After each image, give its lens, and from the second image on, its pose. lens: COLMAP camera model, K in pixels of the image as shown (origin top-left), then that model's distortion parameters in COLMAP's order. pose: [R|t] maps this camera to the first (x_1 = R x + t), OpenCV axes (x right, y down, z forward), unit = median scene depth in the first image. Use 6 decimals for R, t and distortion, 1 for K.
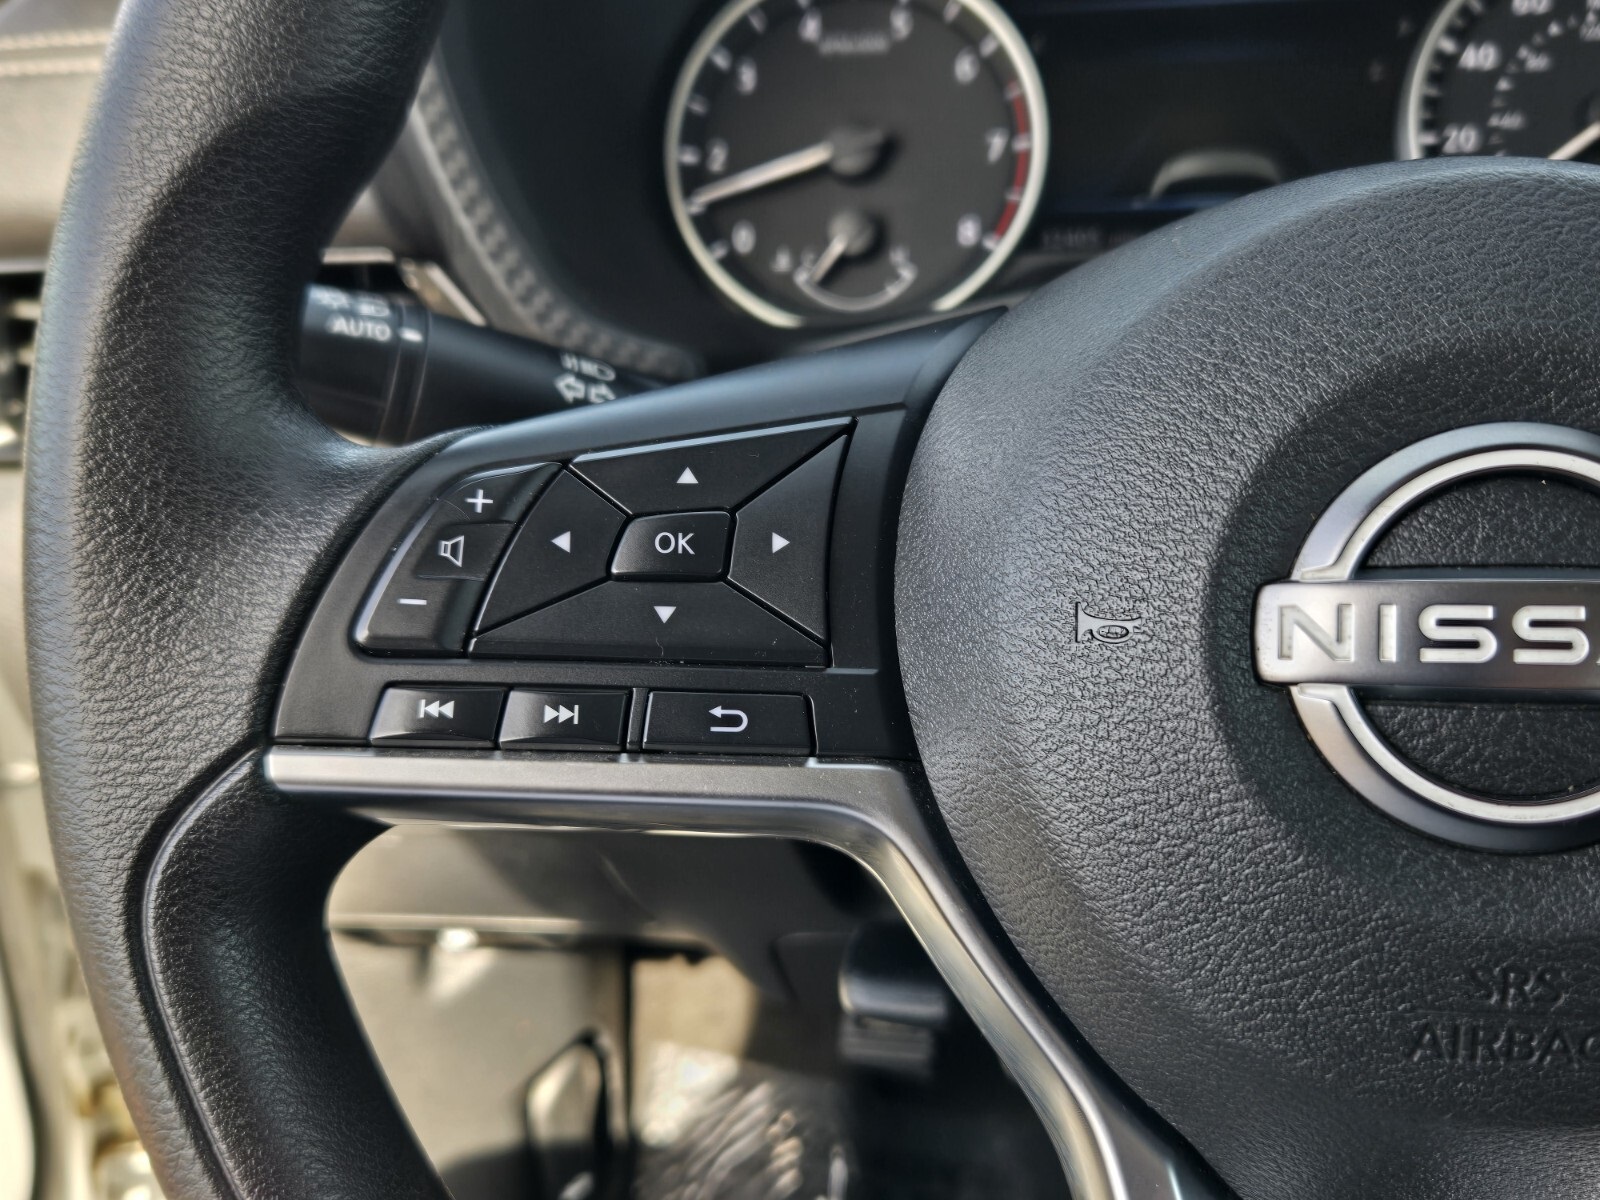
lens RADIAL K [[1559.6, 0, 780.9], [0, 1559.6, 550.5], [0, 0, 1]] dist [0.001622, -0.000059]
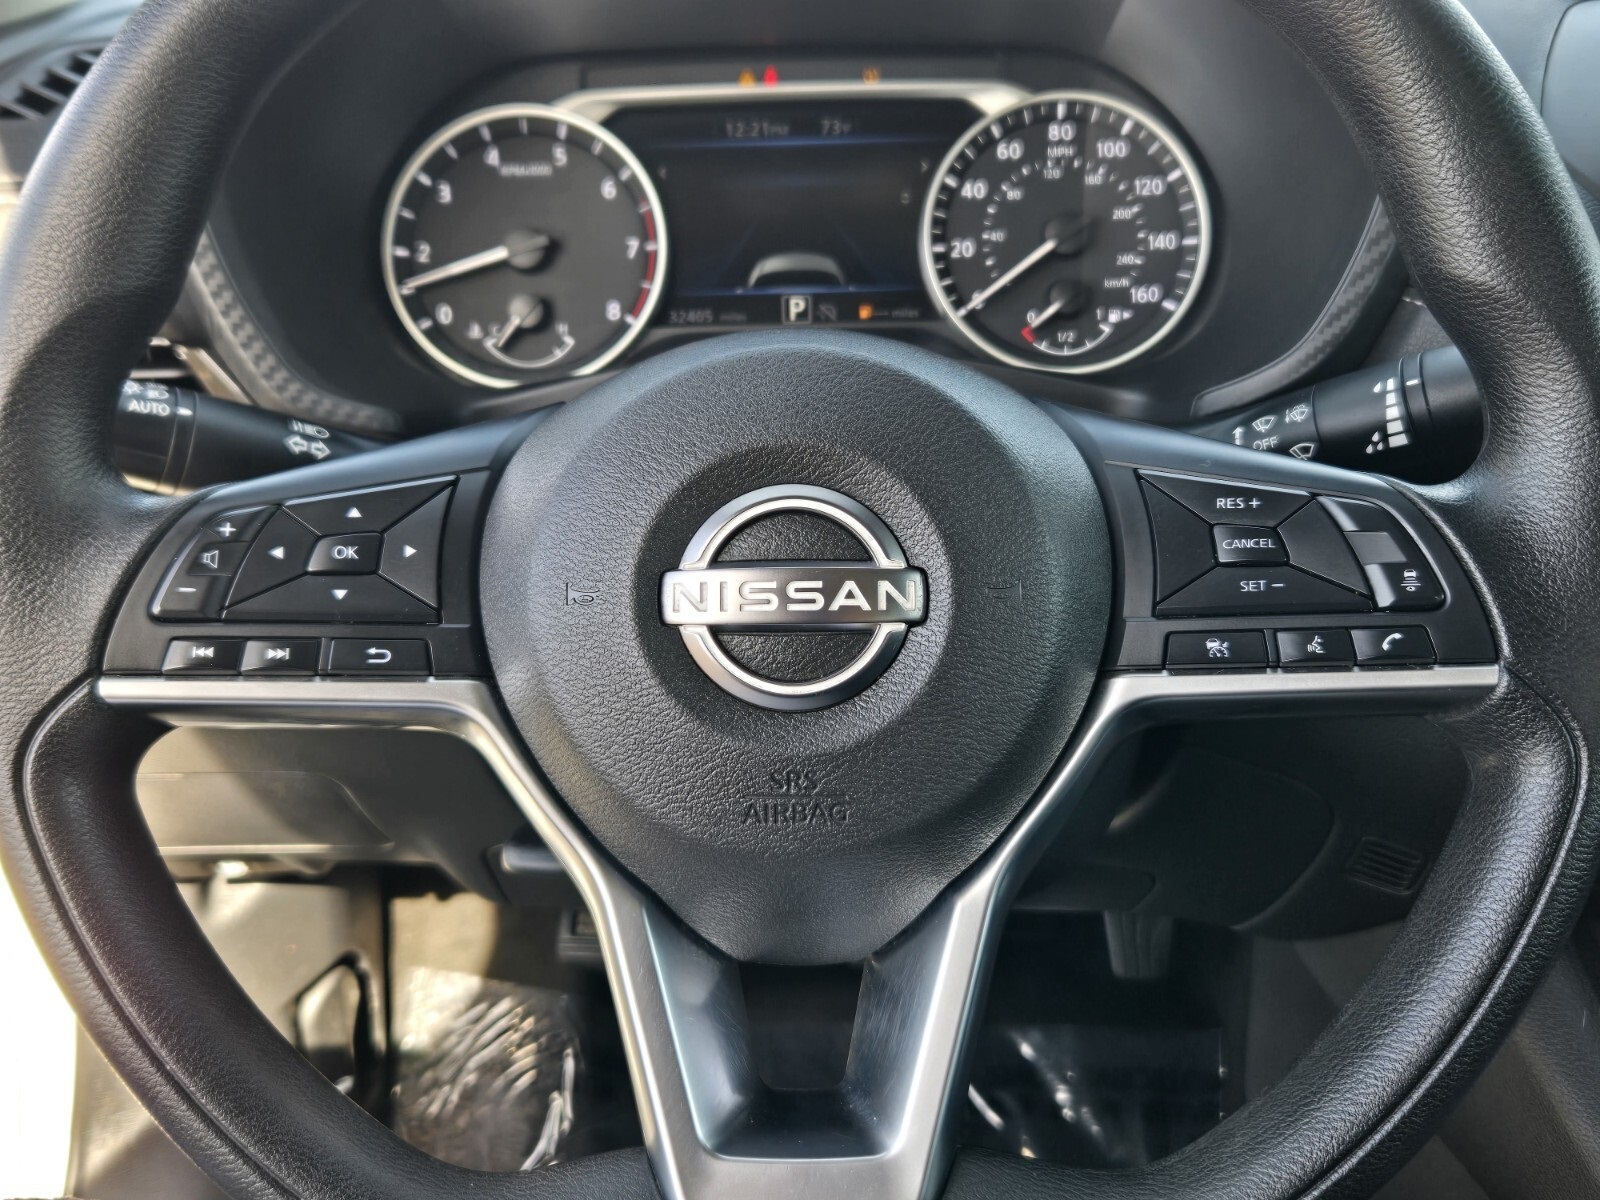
lens RADIAL K [[1578.6, 0, 771.1], [0, 1578.6, 547.1], [0, 0, 1]] dist [0.012464, 0.012008]
pose [[0.992748, -0.014315, 0.119357, 0.189718], [0.013631, 0.999886, 0.006546, -0.015943], [-0.119437, -0.004872, 0.992830, -0.783172]]
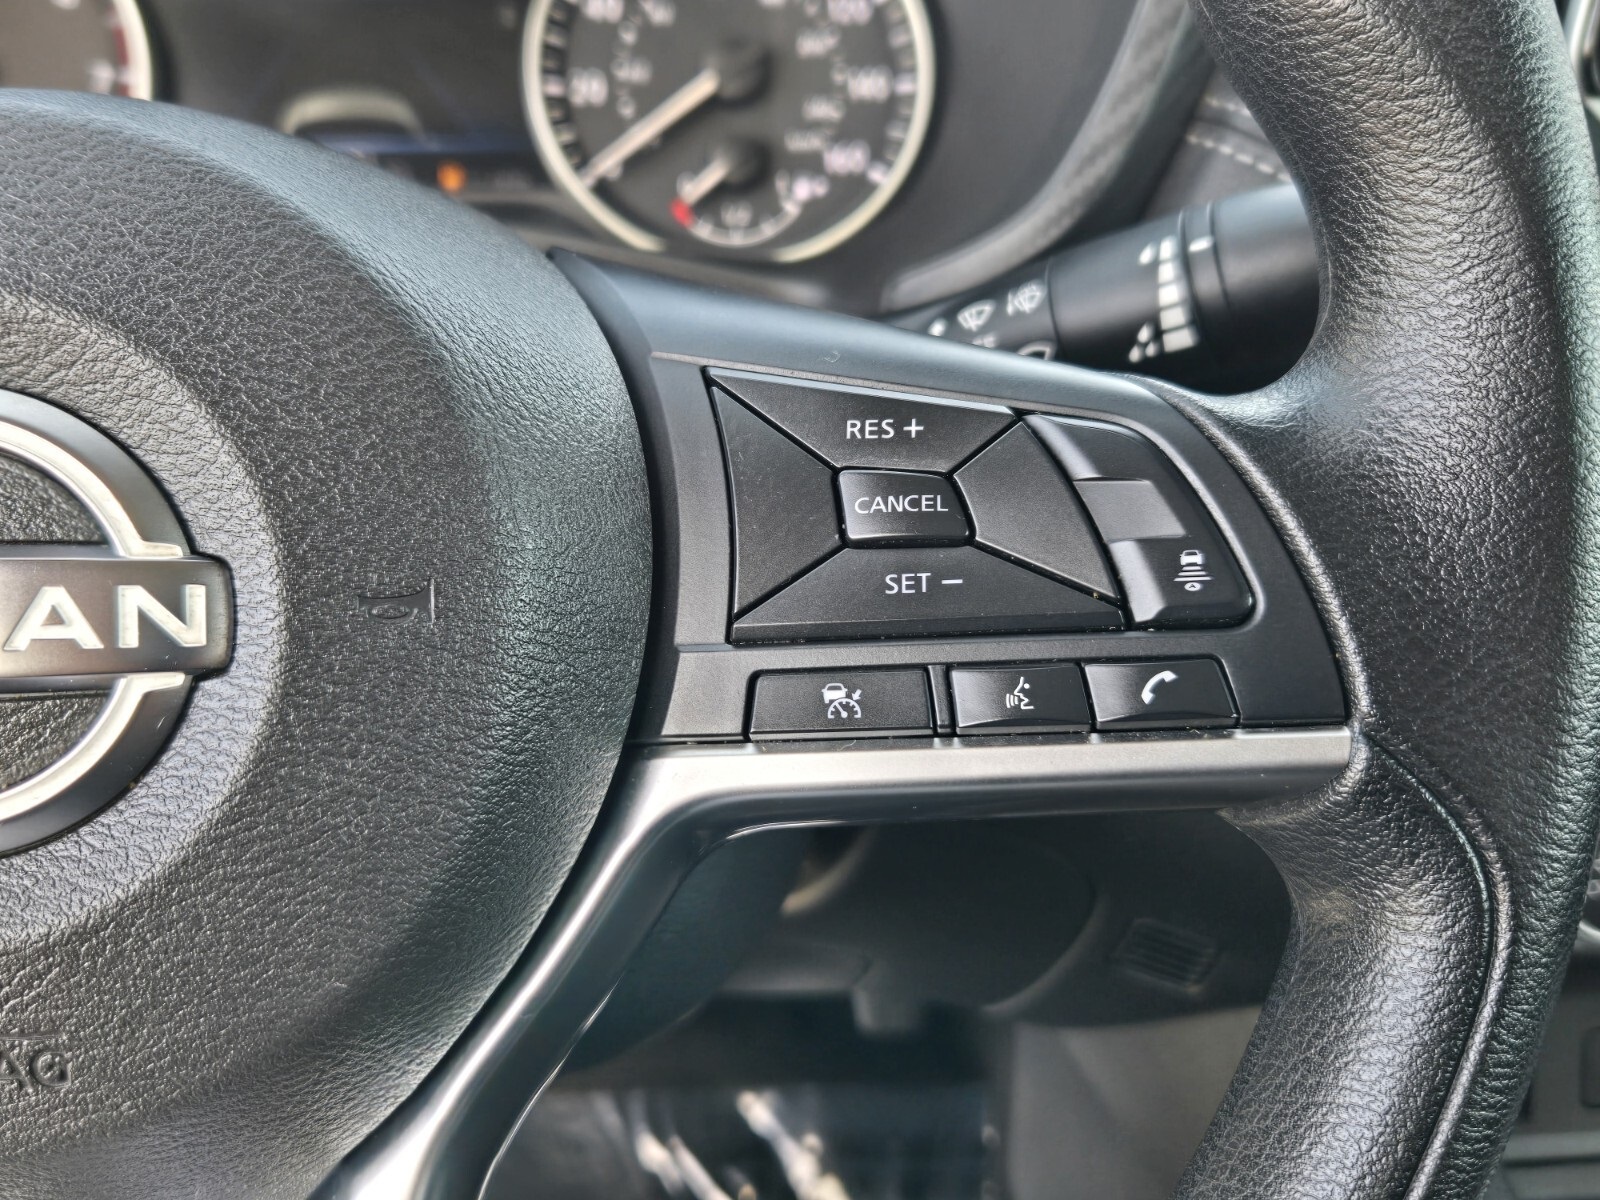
lens RADIAL K [[1578.6, 0, 771.1], [0, 1578.6, 547.1], [0, 0, 1]] dist [0.012464, 0.012008]
pose [[0.972625, -0.025263, 0.231002, 0.634190], [0.019285, 0.999419, 0.028100, -0.003301], [-0.231578, -0.022876, 0.972547, 0.003985]]
